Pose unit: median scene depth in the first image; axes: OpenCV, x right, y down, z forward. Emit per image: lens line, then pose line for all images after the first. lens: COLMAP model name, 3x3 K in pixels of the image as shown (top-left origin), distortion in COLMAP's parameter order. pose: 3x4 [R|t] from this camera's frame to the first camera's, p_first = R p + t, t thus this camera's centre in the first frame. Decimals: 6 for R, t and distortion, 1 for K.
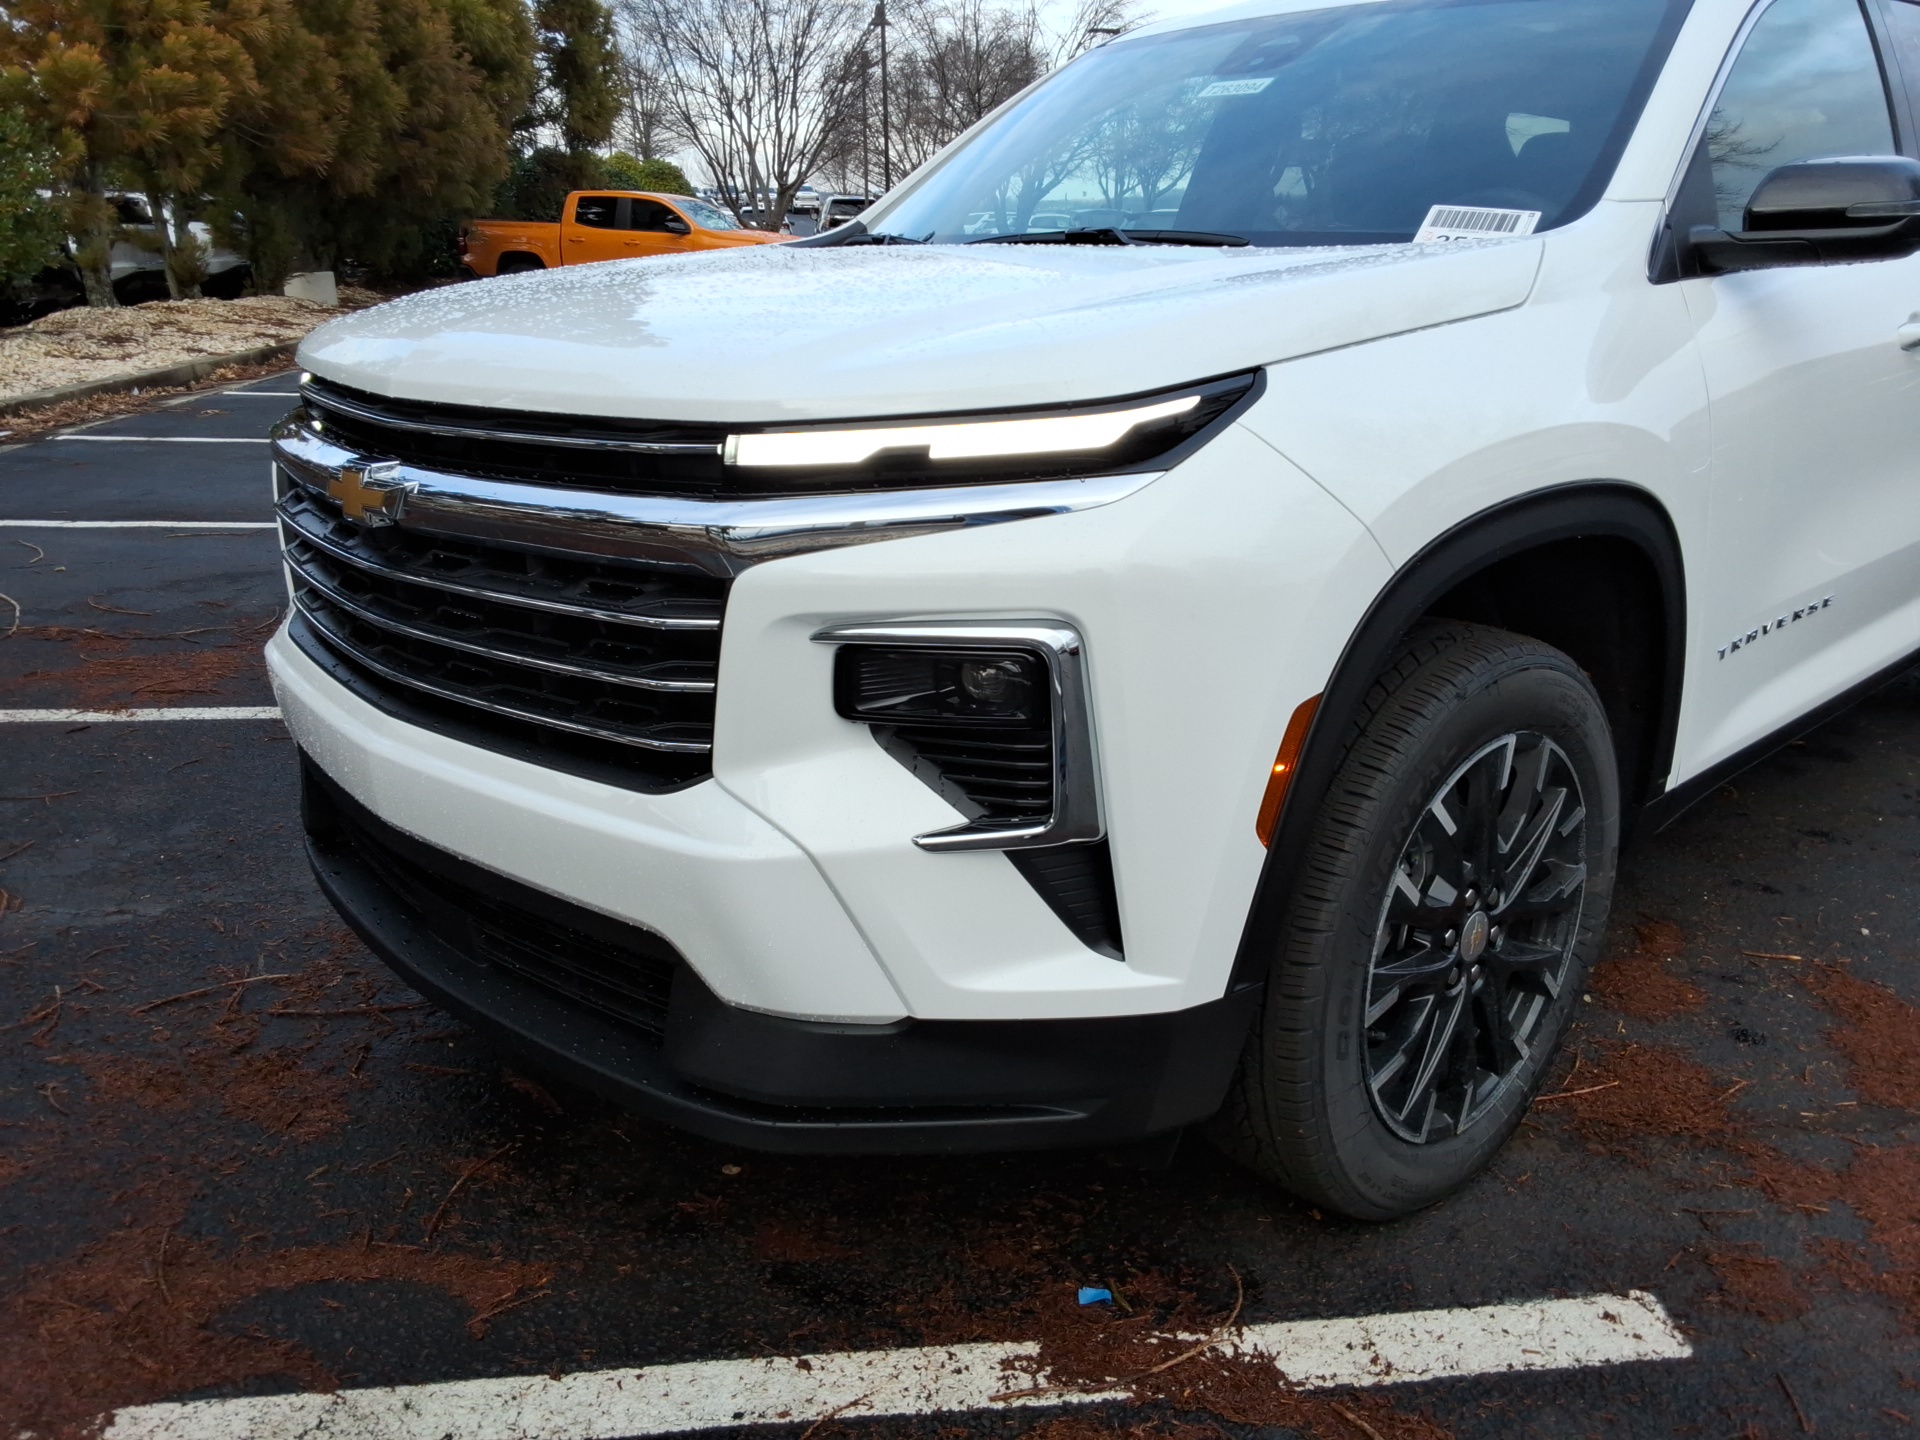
lens RADIAL K [[1554.5, 0, 966.9], [0, 1554.5, 687.2], [0, 0, 1]] dist [0.087060, -0.124711]
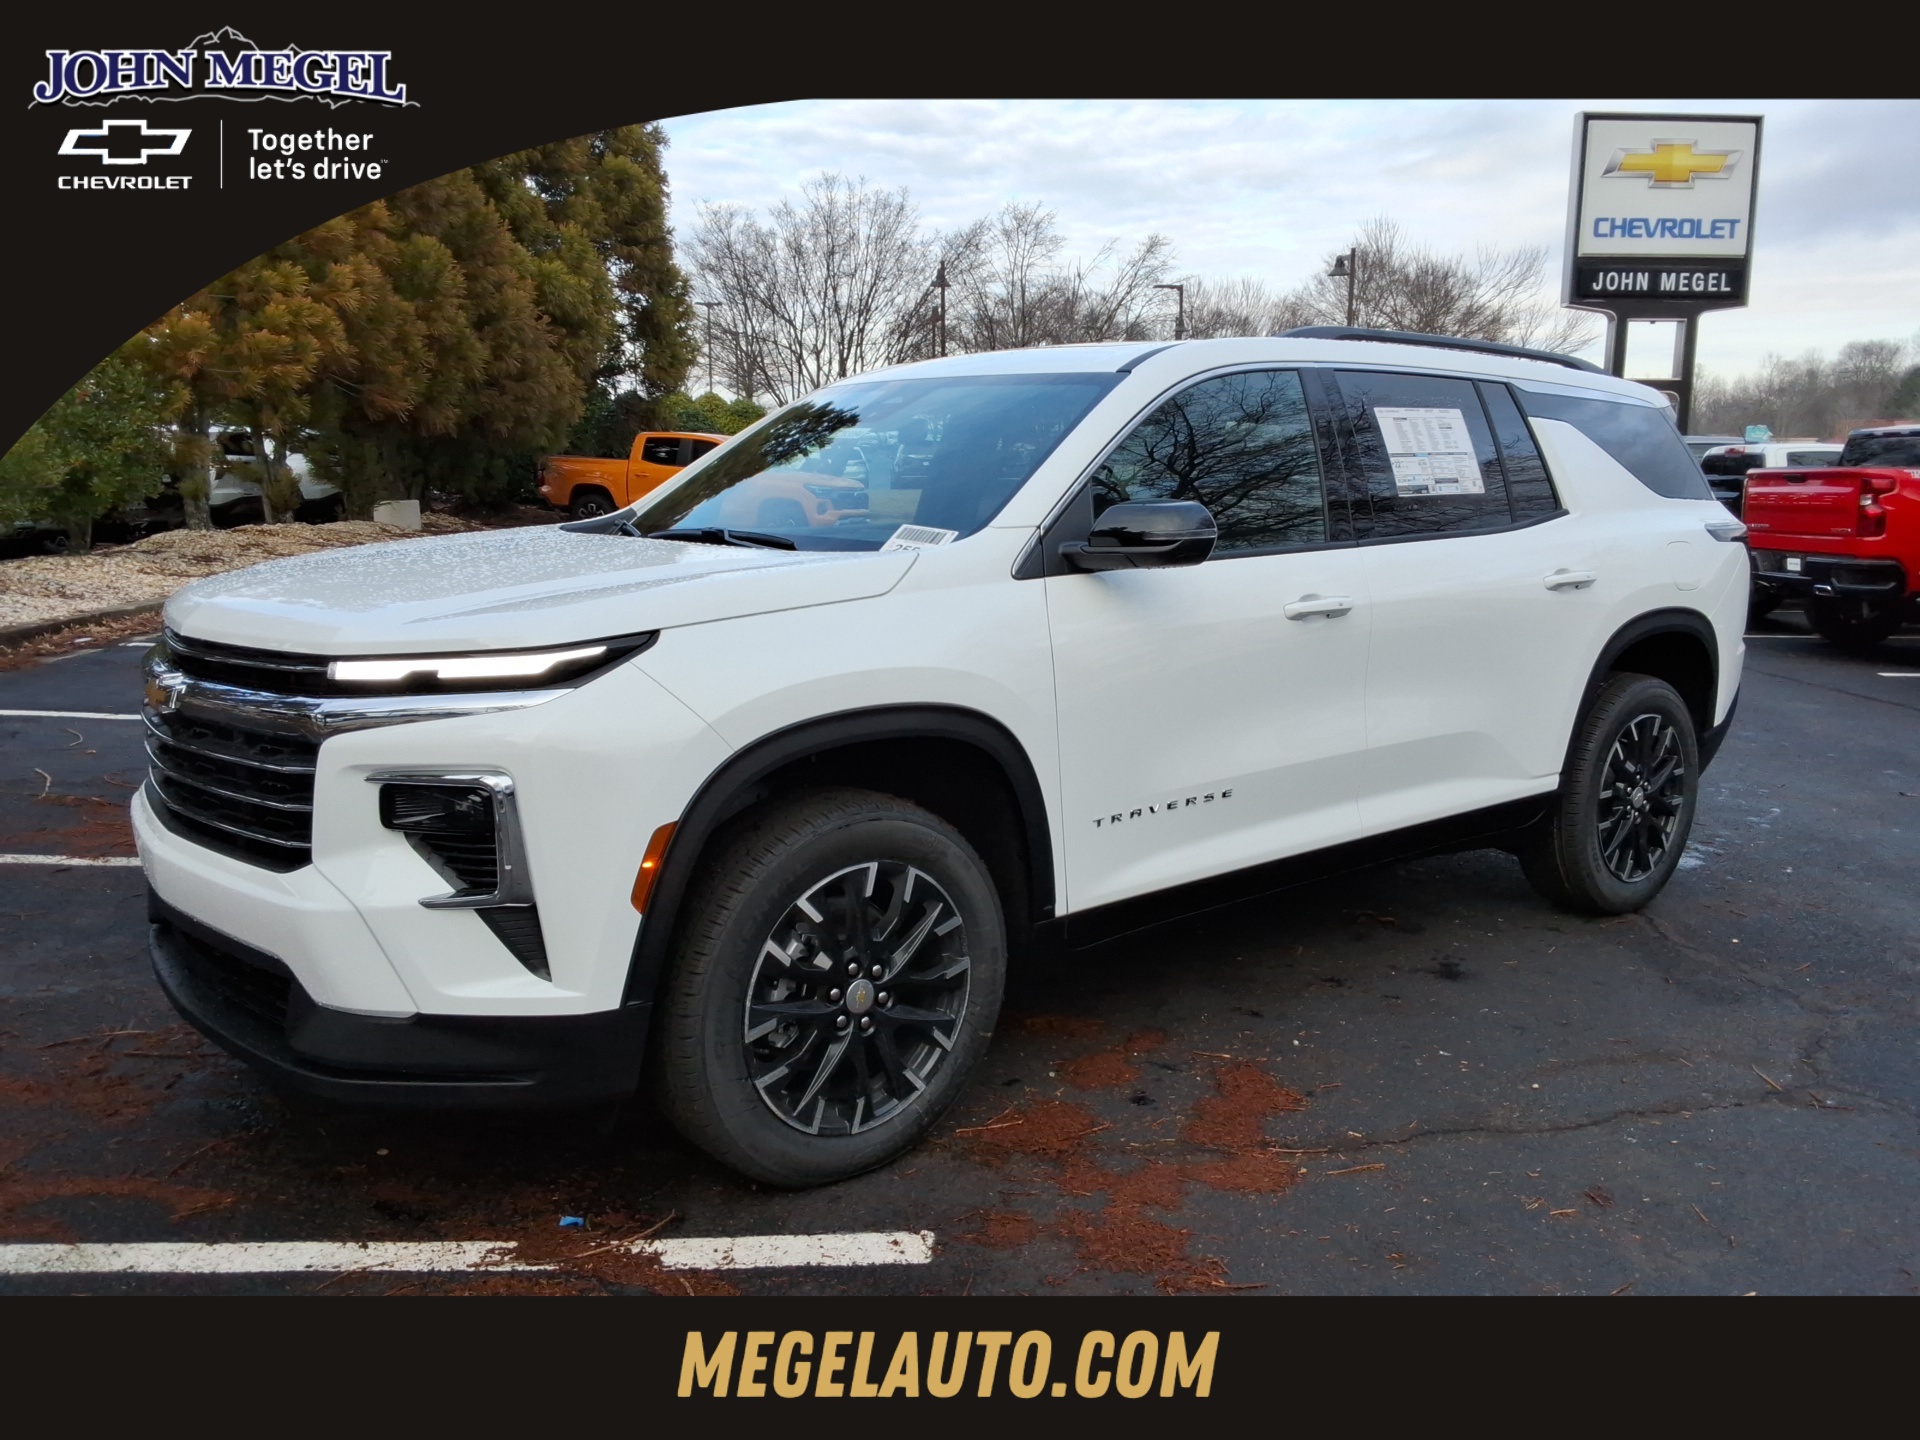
lens RADIAL K [[1548.4, 0, 973.9], [0, 1548.4, 693.0], [0, 0, 1]] dist [0.150926, -0.262735]
pose [[0.998075, 0.024515, -0.056967, 0.247929], [-0.031981, 0.990455, -0.134076, 0.031796], [0.053137, 0.135640, 0.989332, -0.259377]]
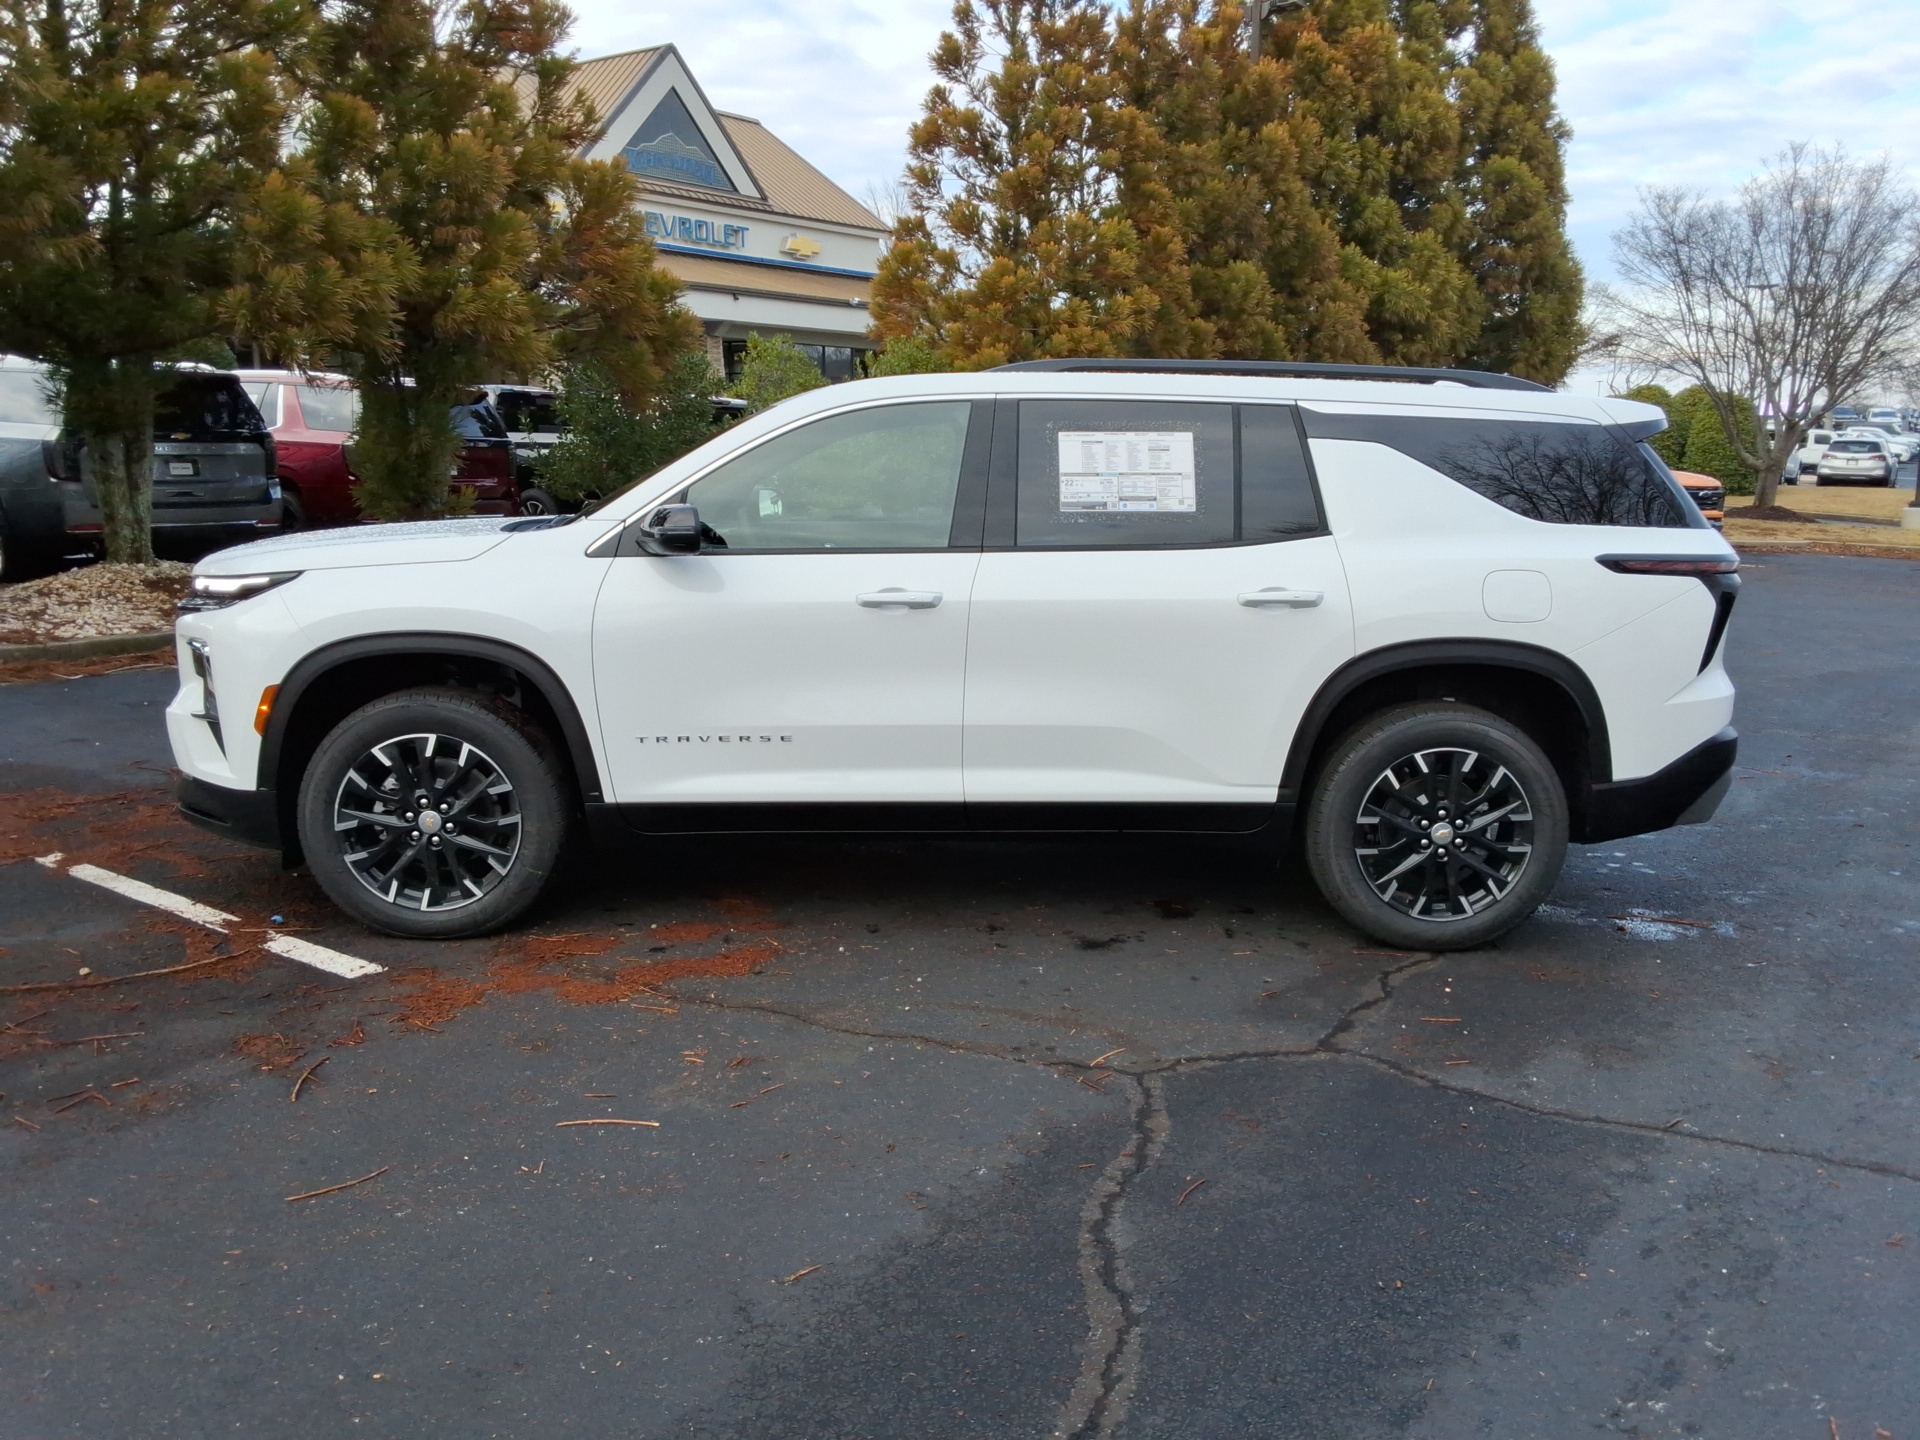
lens RADIAL K [[1548.4, 0, 973.9], [0, 1548.4, 693.0], [0, 0, 1]] dist [0.150926, -0.262735]
pose [[0.737807, 0.124869, -0.663362, 1.180582], [-0.208469, 0.976851, -0.047984, -0.041060], [0.642014, 0.173693, 0.746759, -0.125073]]
